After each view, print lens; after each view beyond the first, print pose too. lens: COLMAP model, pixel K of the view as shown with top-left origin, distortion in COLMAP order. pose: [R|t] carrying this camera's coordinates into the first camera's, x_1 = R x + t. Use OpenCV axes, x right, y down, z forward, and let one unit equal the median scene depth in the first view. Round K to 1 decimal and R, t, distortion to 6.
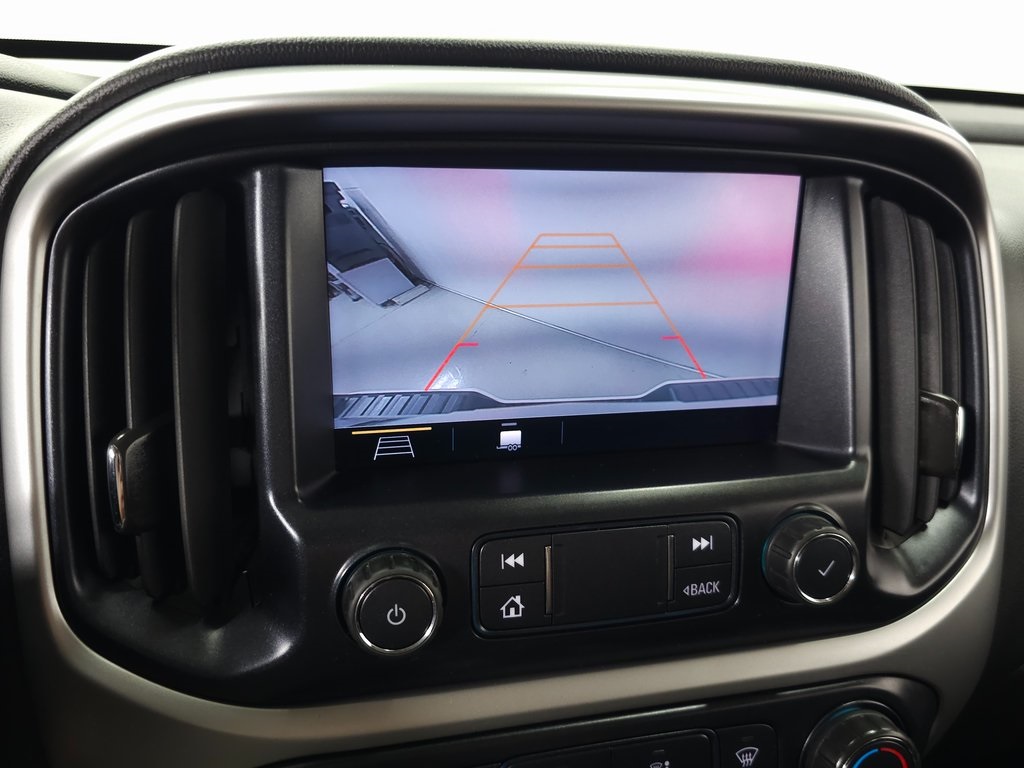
lens RADIAL K [[738.3, 0, 507.7], [0, 738.3, 381.0], [0, 0, 1]] dist [0.033466, -0.044700]
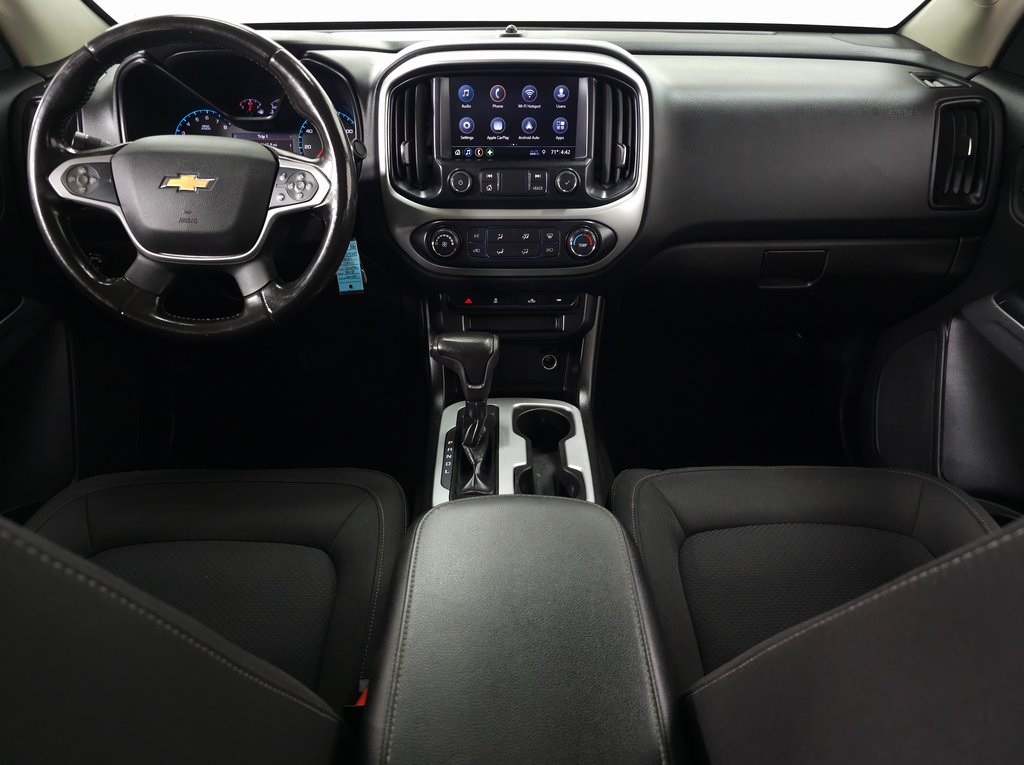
lens RADIAL K [[738.3, 0, 535.9], [0, 738.3, 405.5], [0, 0, 1]] dist [0.033466, -0.044700]
pose [[0.976224, 0.079766, -0.201554, 1.189785], [-0.044440, 0.983730, 0.174070, 0.764590], [0.212160, -0.160974, 0.963886, -3.148010]]
